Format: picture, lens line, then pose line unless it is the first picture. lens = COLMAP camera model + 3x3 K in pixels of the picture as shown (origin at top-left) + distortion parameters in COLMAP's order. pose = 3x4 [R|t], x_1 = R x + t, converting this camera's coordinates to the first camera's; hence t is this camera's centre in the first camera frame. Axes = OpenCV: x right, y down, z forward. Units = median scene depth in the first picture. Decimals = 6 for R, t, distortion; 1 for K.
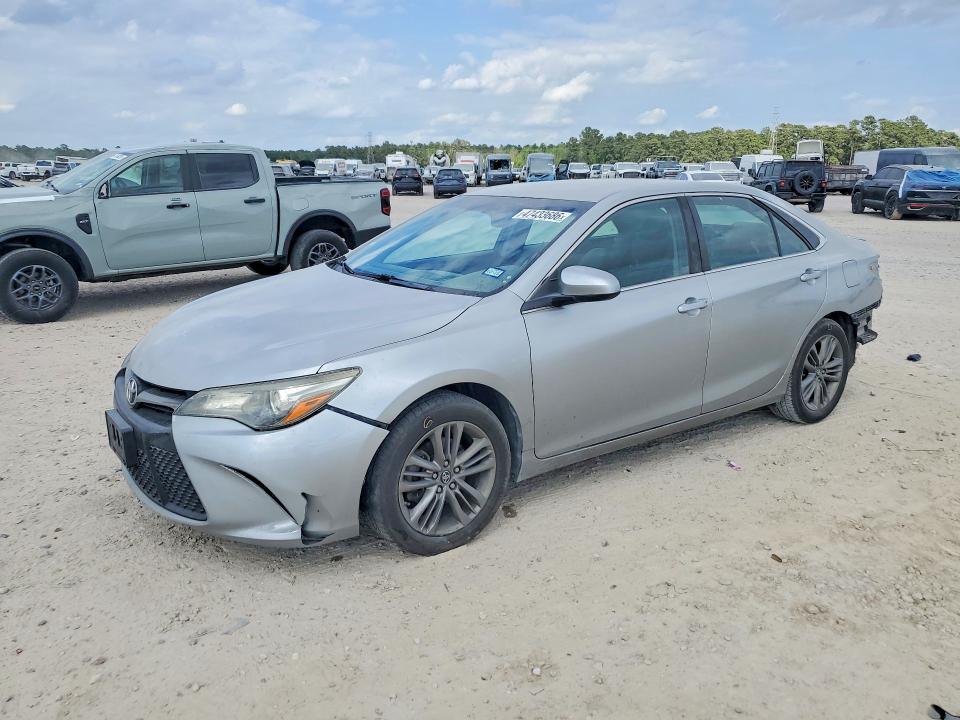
lens RADIAL K [[698.0, 0, 480.0], [0, 698.0, 360.0], [0, 0, 1]] dist [0.061875, -0.055713]
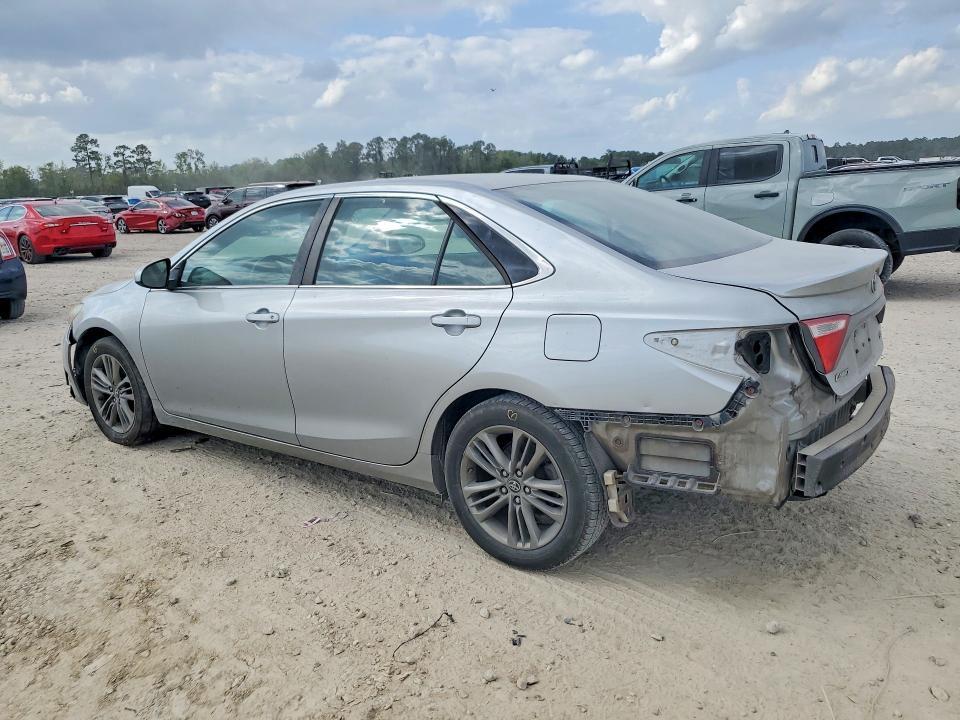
lens RADIAL K [[698.0, 0, 480.0], [0, 698.0, 360.0], [0, 0, 1]] dist [0.061875, -0.055713]
pose [[0.347295, 0.206468, -0.914744, 1.253028], [-0.195220, 0.970008, 0.144824, -0.211614], [0.917211, 0.128280, 0.377186, 0.913925]]
